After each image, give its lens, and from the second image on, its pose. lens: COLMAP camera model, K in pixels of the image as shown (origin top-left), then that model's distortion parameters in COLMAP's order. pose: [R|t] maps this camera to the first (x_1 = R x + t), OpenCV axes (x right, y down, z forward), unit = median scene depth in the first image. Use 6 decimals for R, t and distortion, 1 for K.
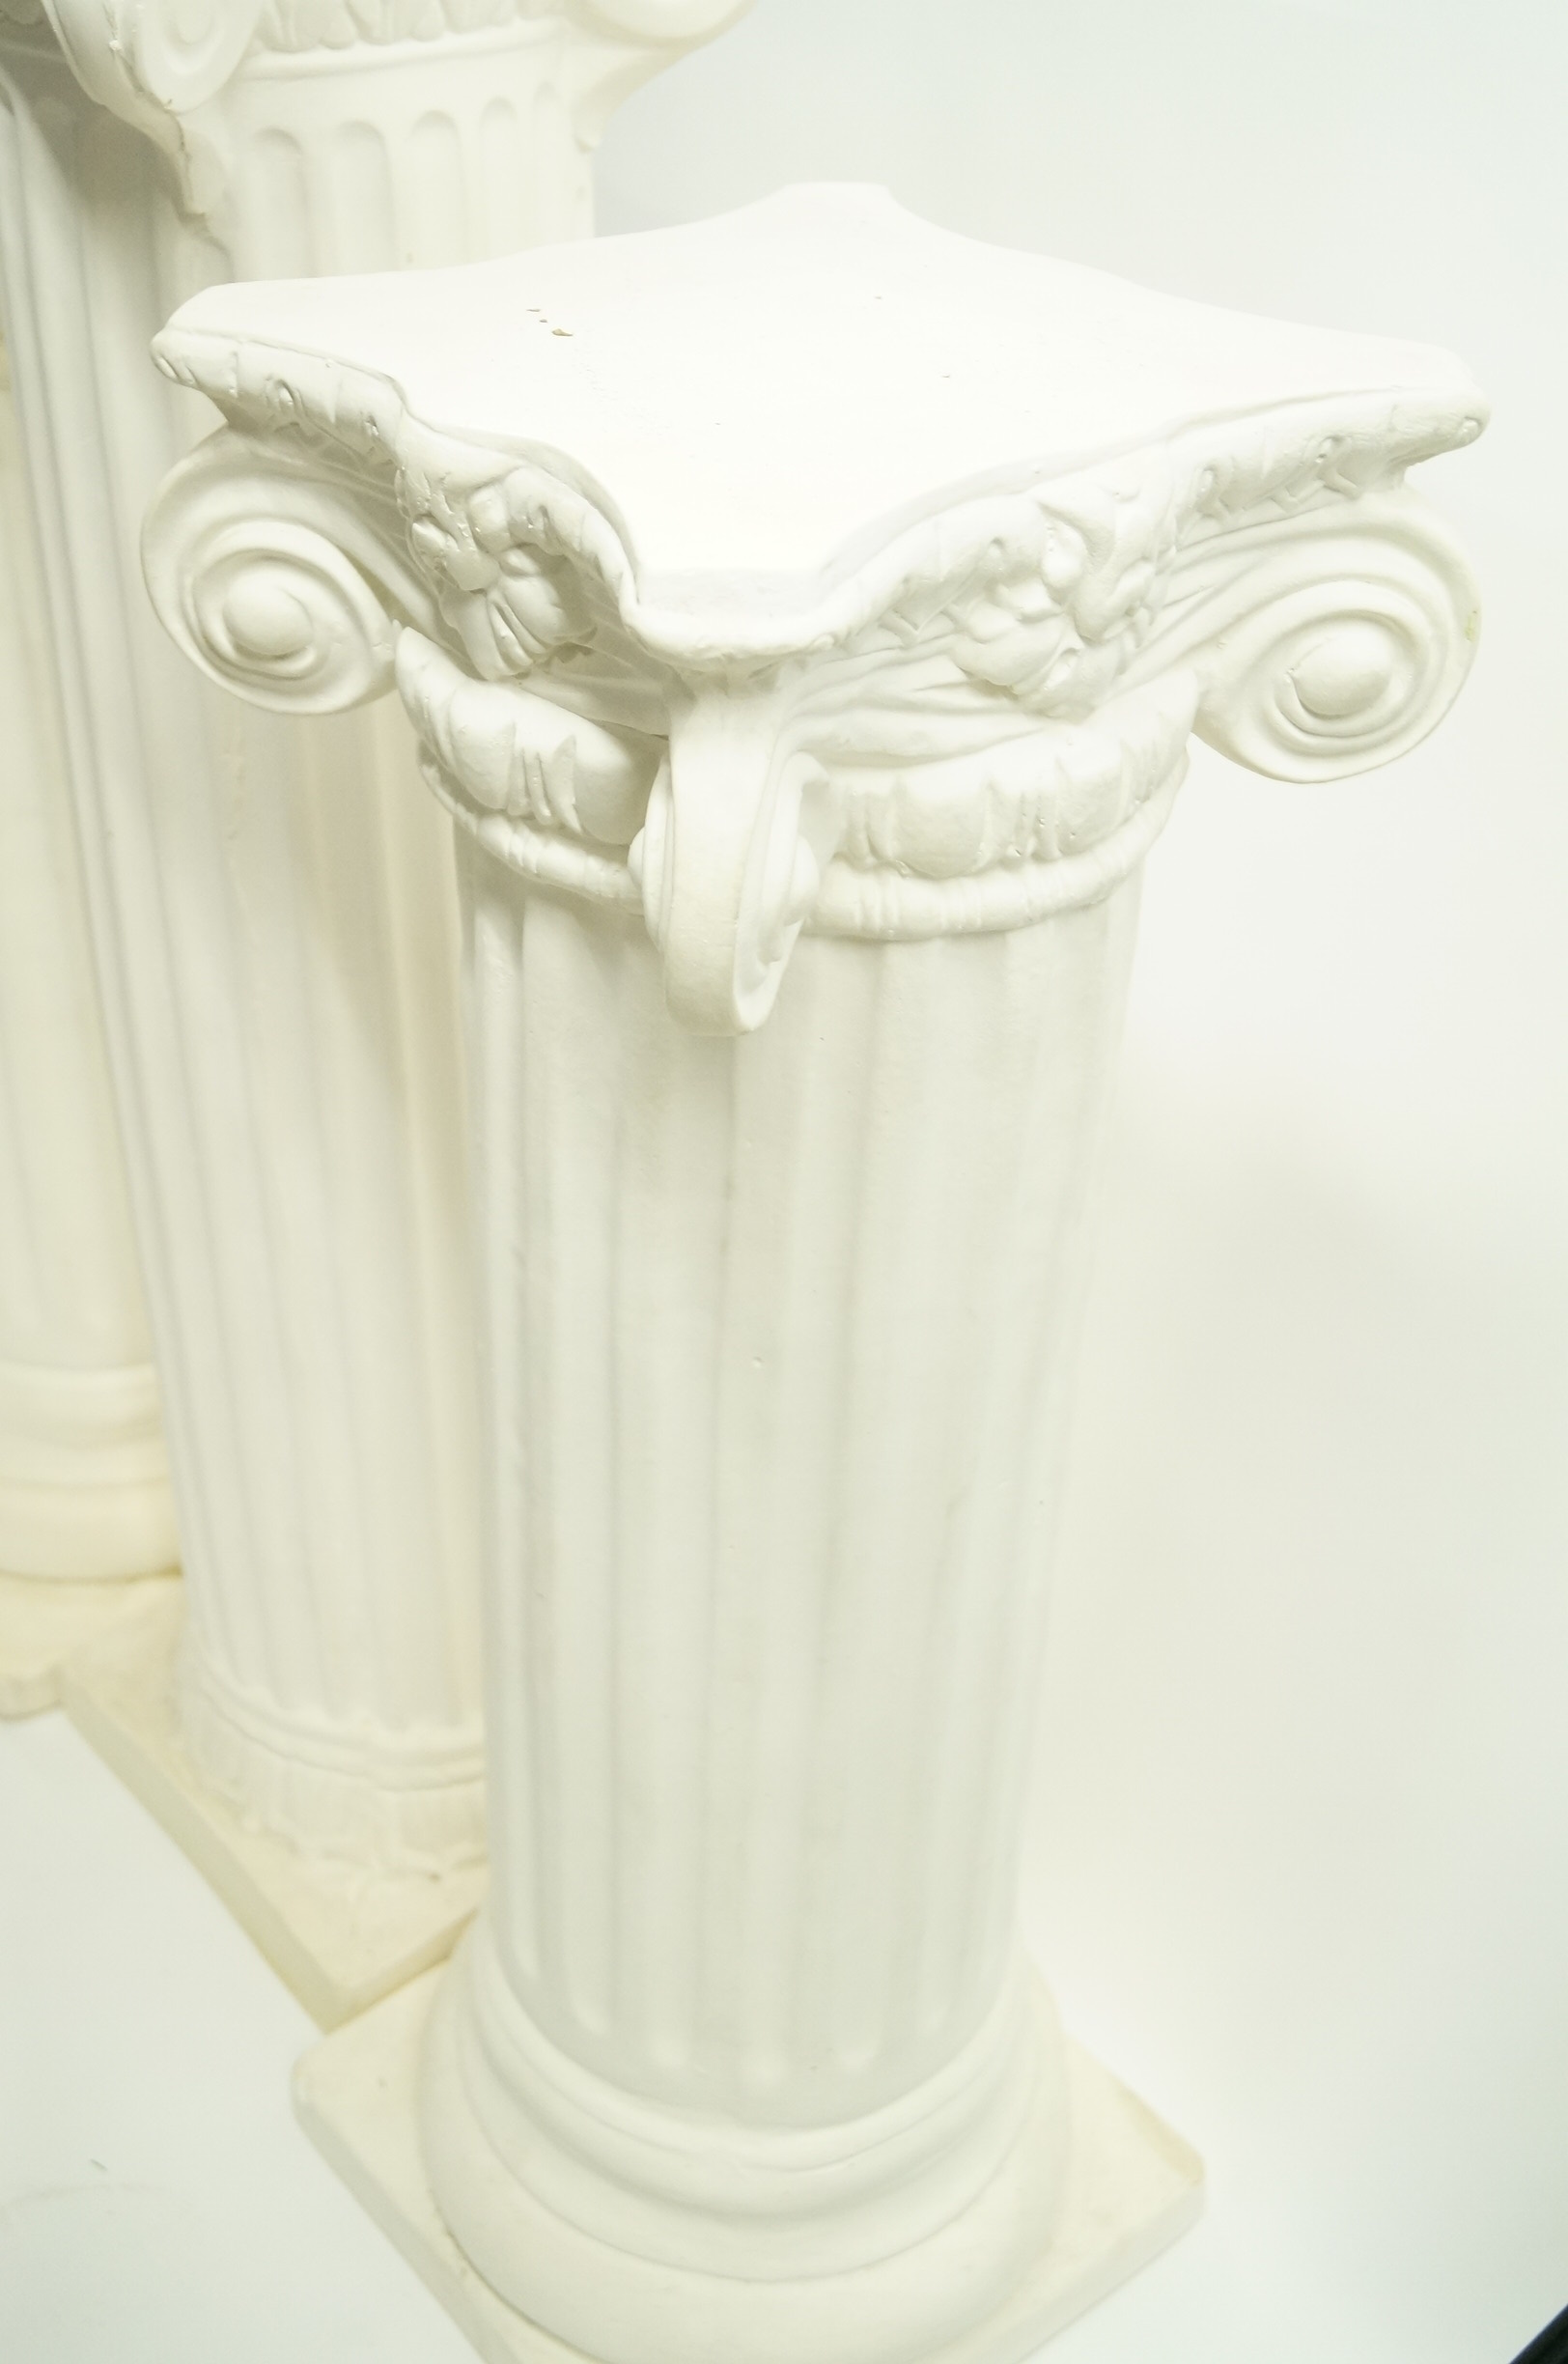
lens RADIAL K [[2601.1, 0, 811.3], [0, 2601.1, 1121.4], [0, 0, 1]] dist [-0.048788, 0.000000]
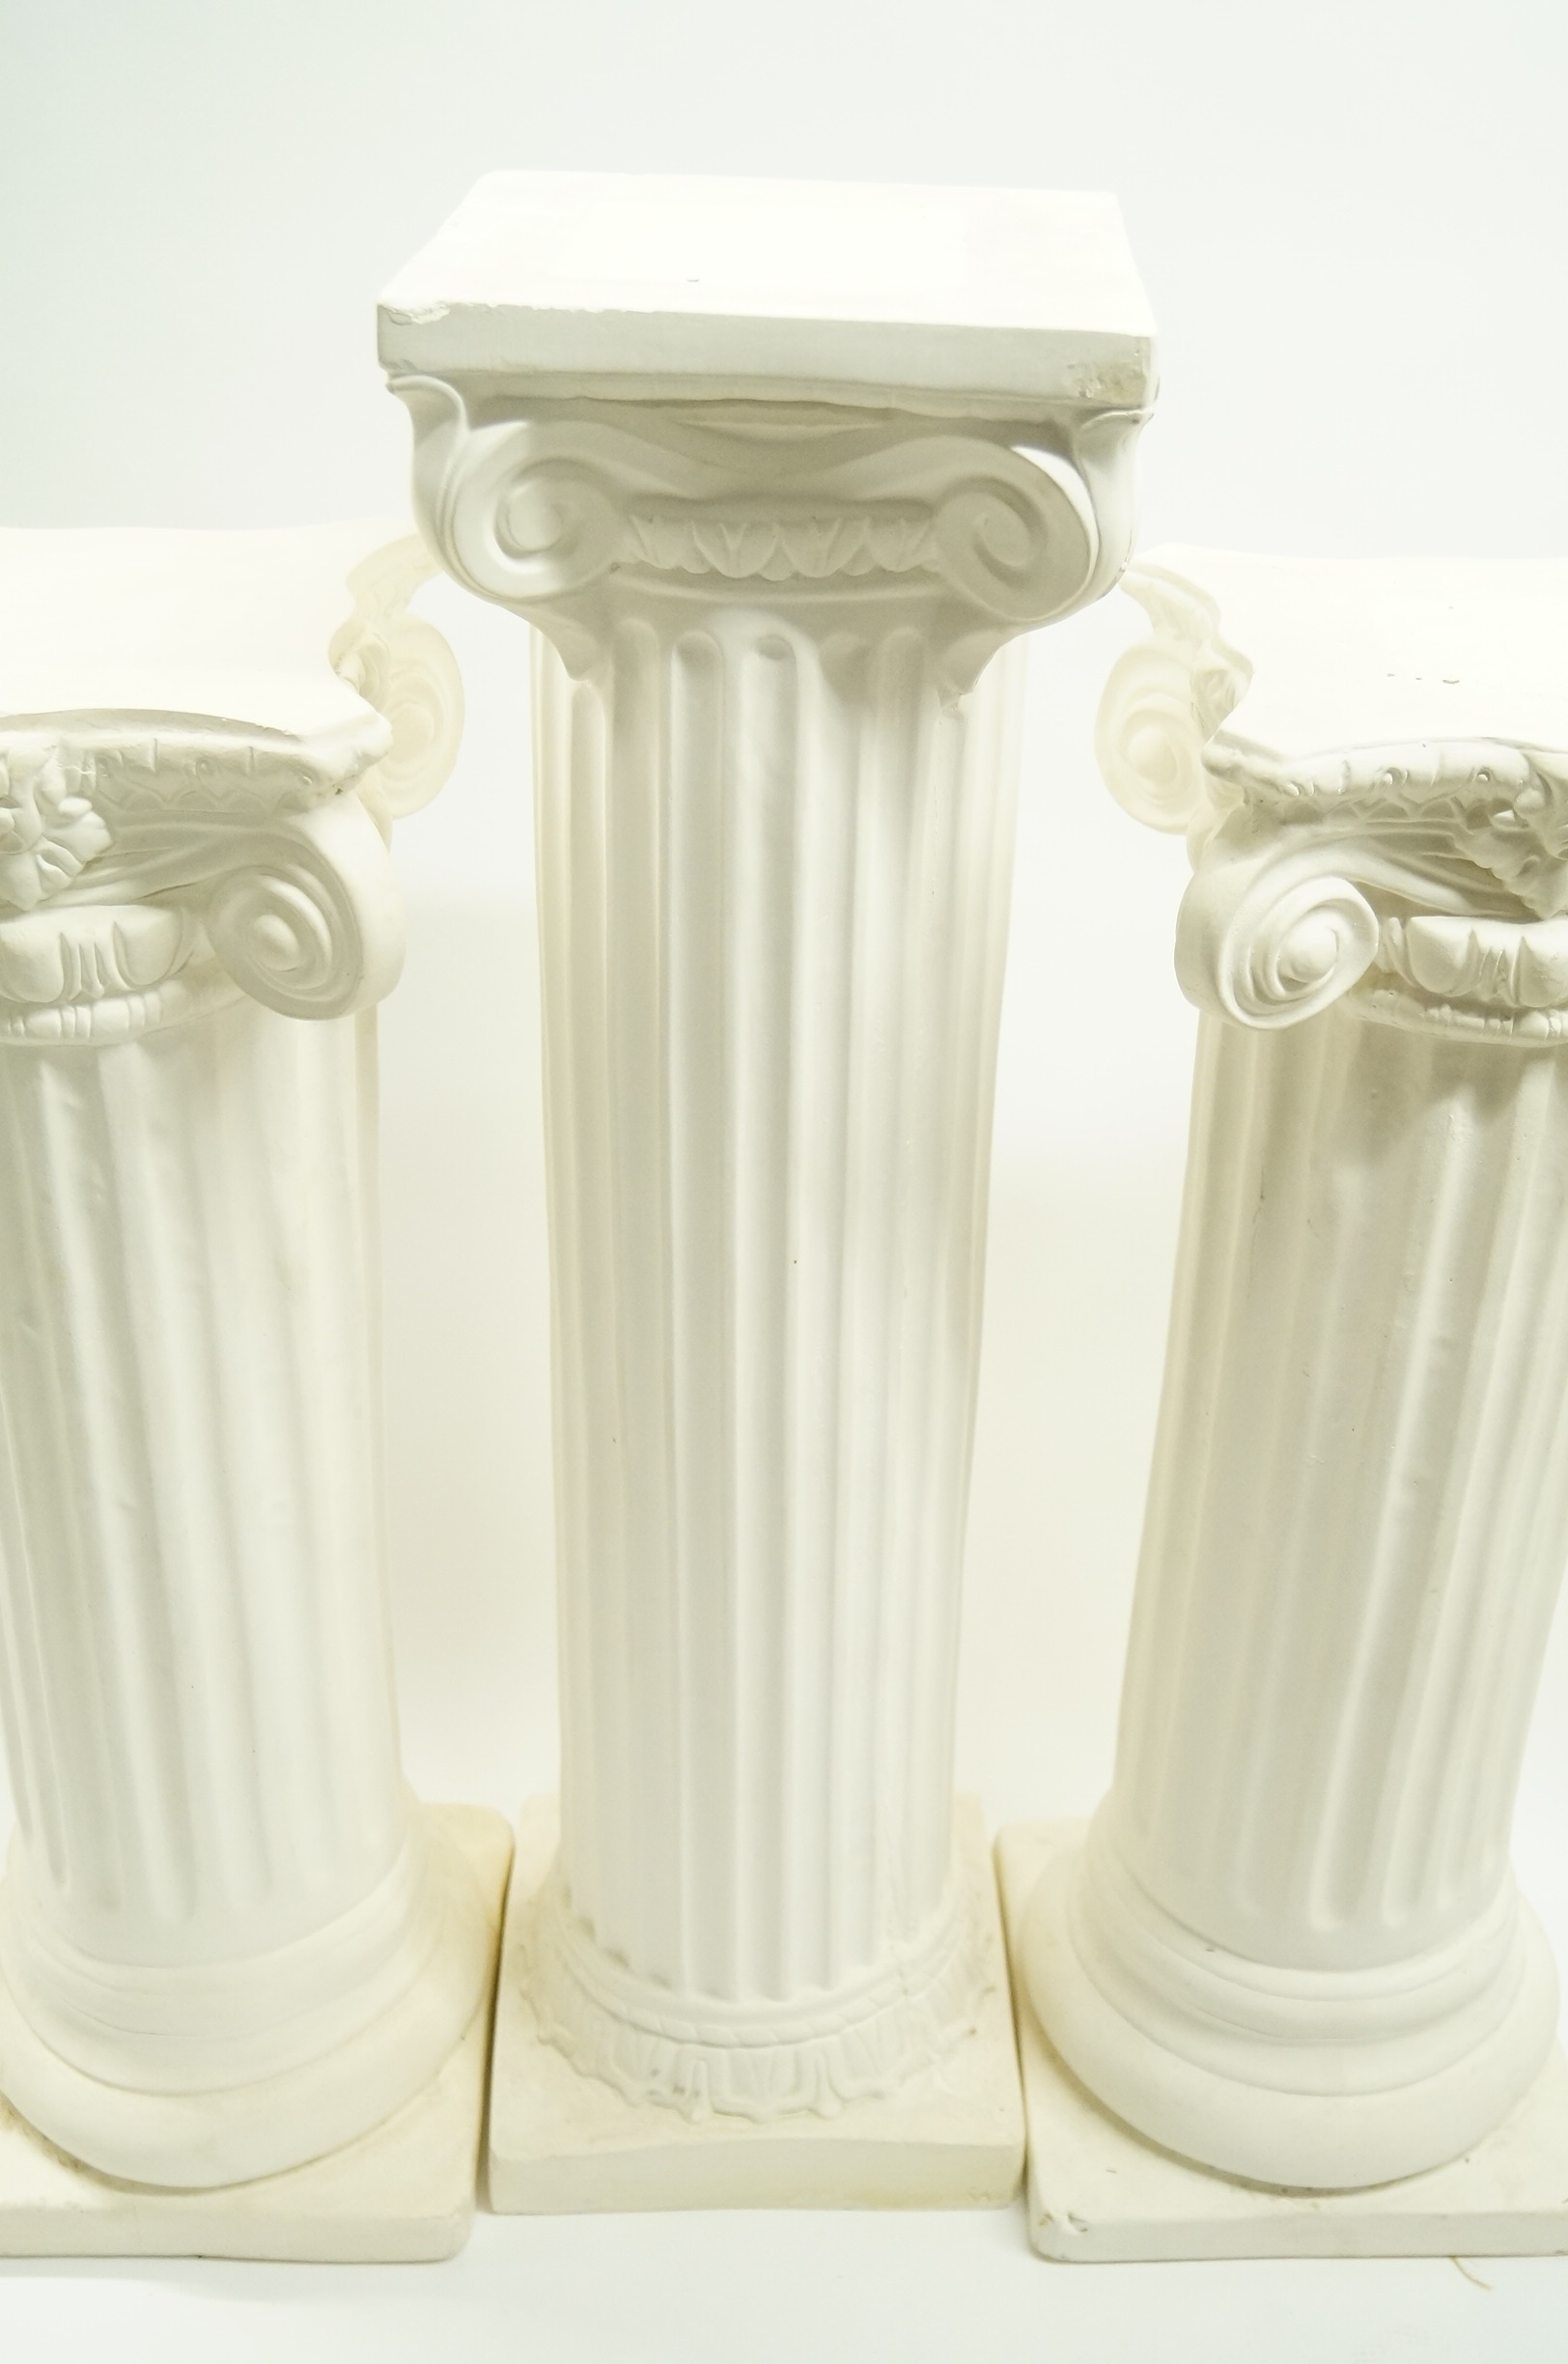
lens RADIAL K [[2601.1, 0, 803.9], [0, 2601.1, 1170.4], [0, 0, 1]] dist [-0.048788, 0.000000]
pose [[0.618602, -0.406405, 0.672434, -1.329352], [0.420048, 0.894324, 0.154090, -0.418903], [-0.663996, 0.187134, 0.723940, 0.258946]]
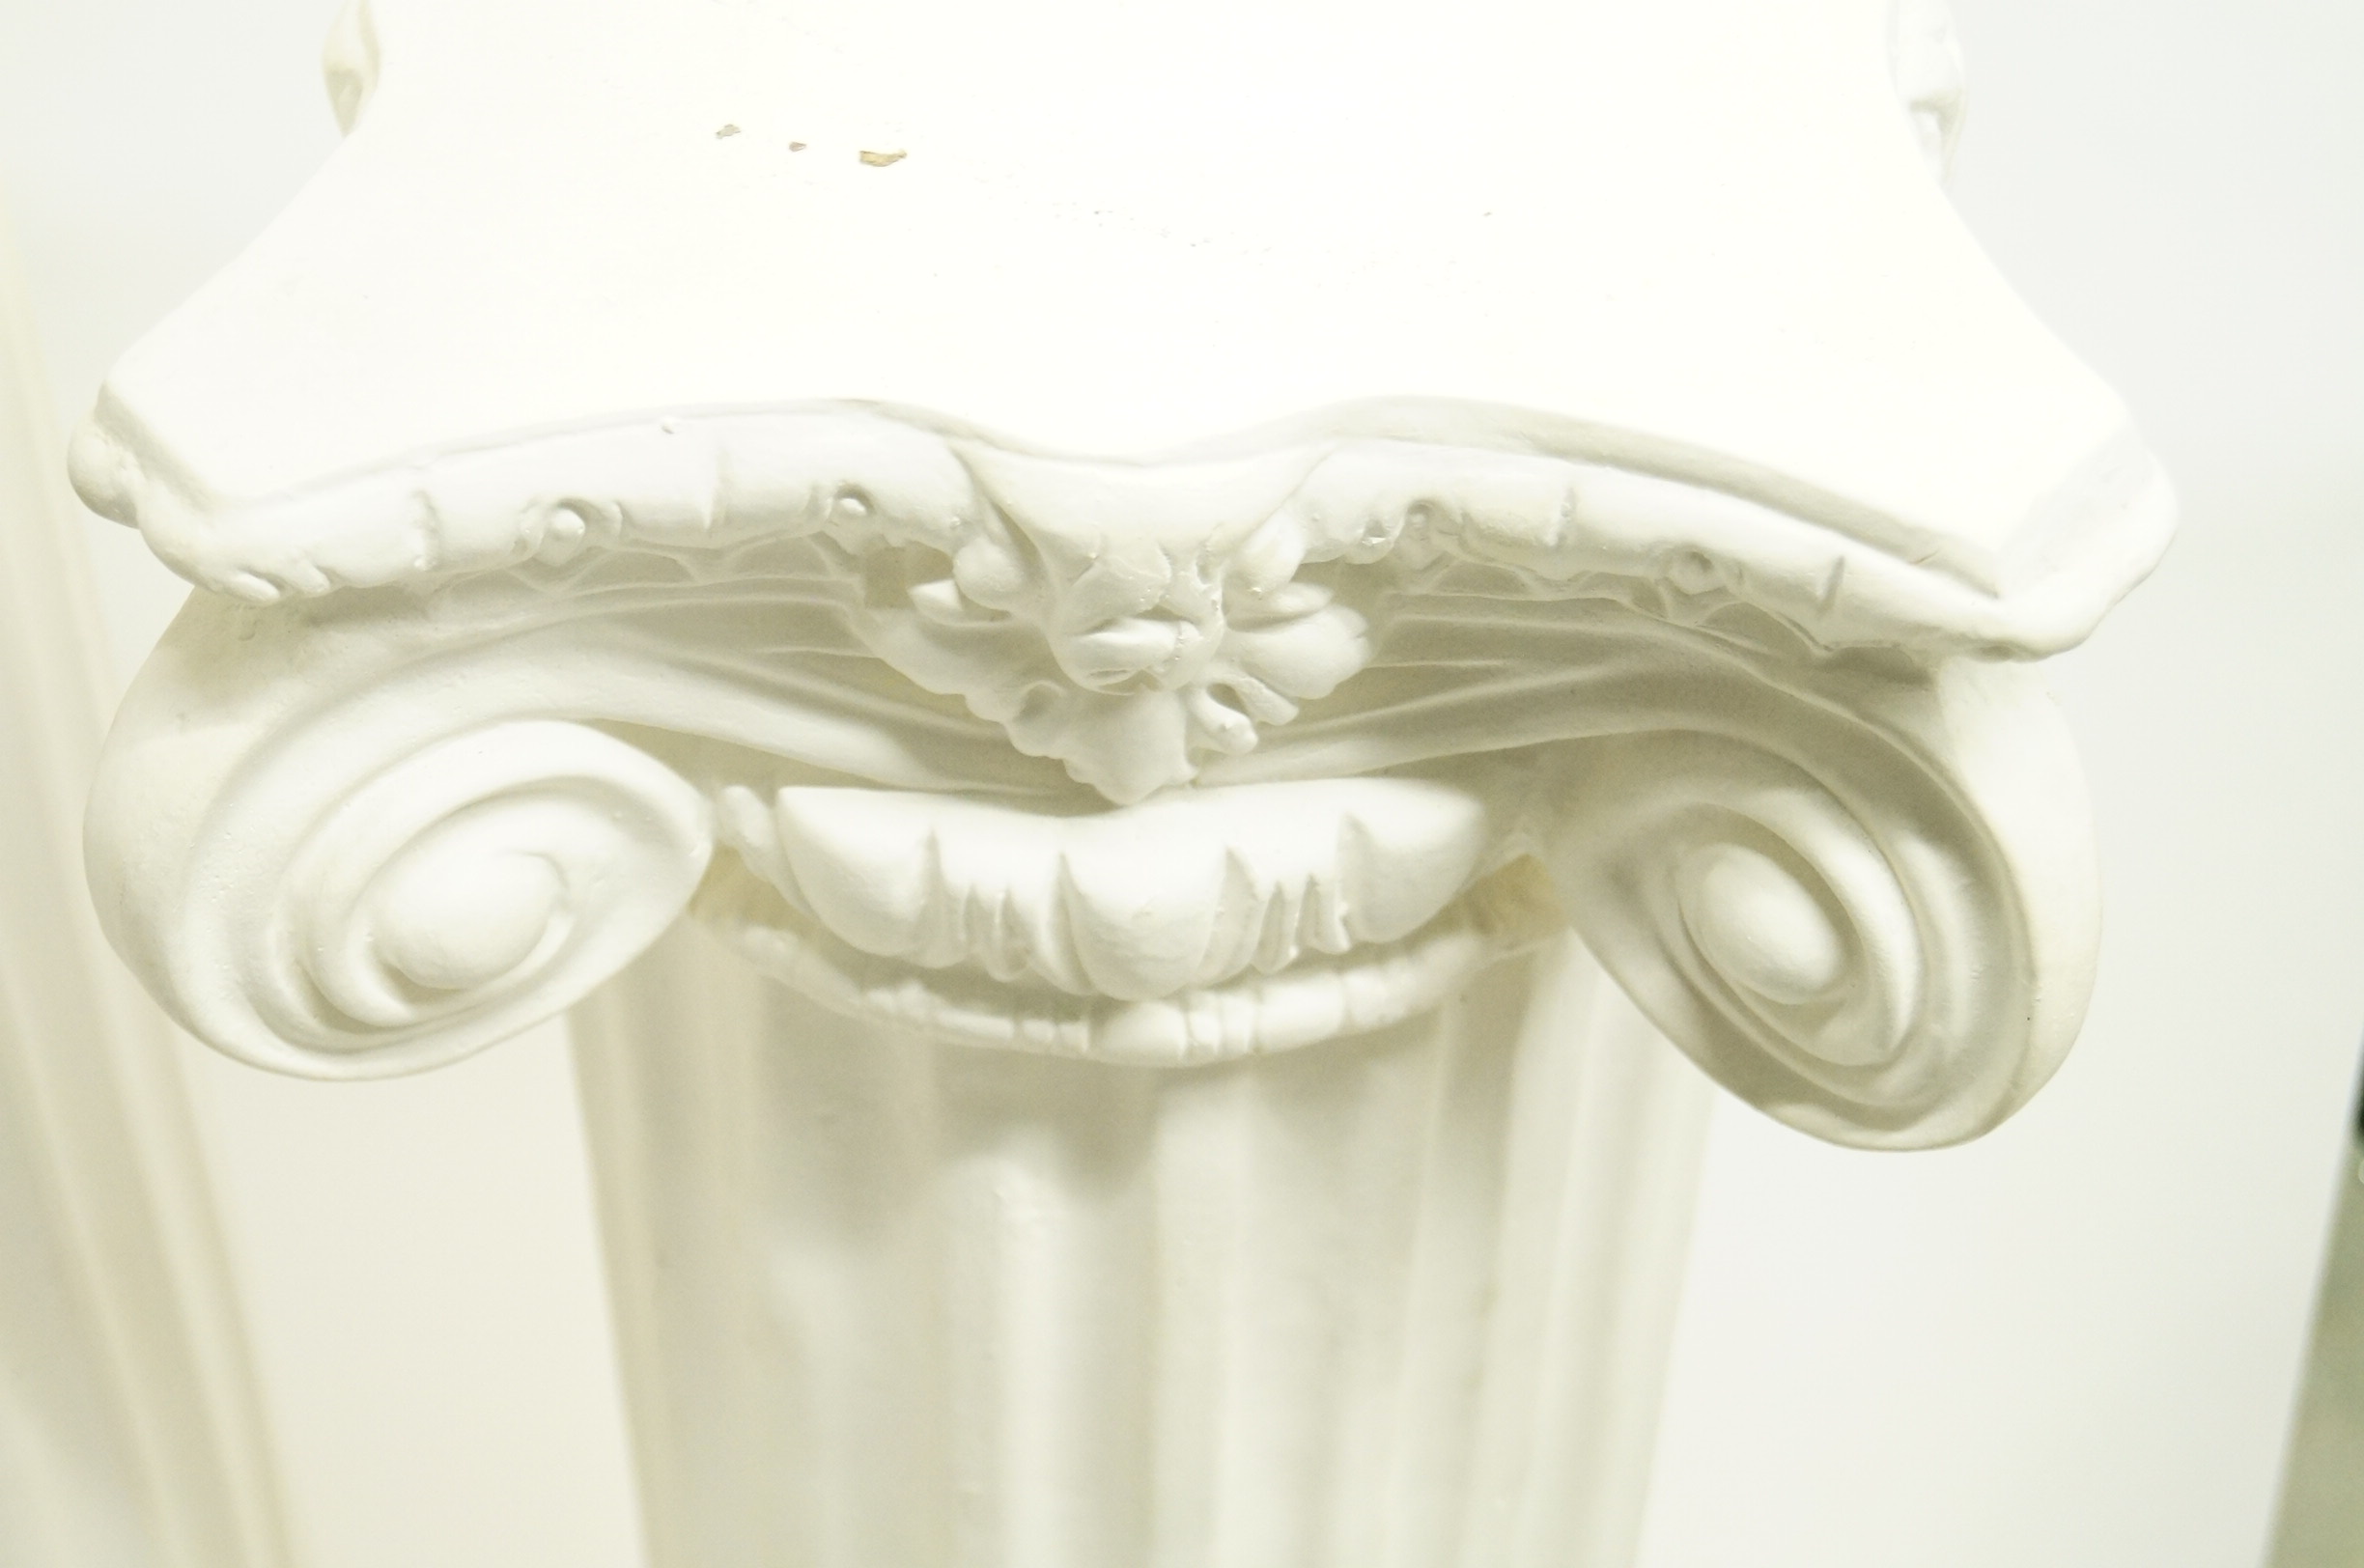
lens RADIAL K [[4085.9, 0, 1181.0], [0, 4085.9, 781.1], [0, 0, 1]] dist [-0.011564, 0.000000]
pose [[0.648606, -0.524219, 0.551820, -0.555290], [0.423389, 0.850979, 0.310766, -0.413597], [-0.632497, 0.032070, 0.773899, 0.330037]]
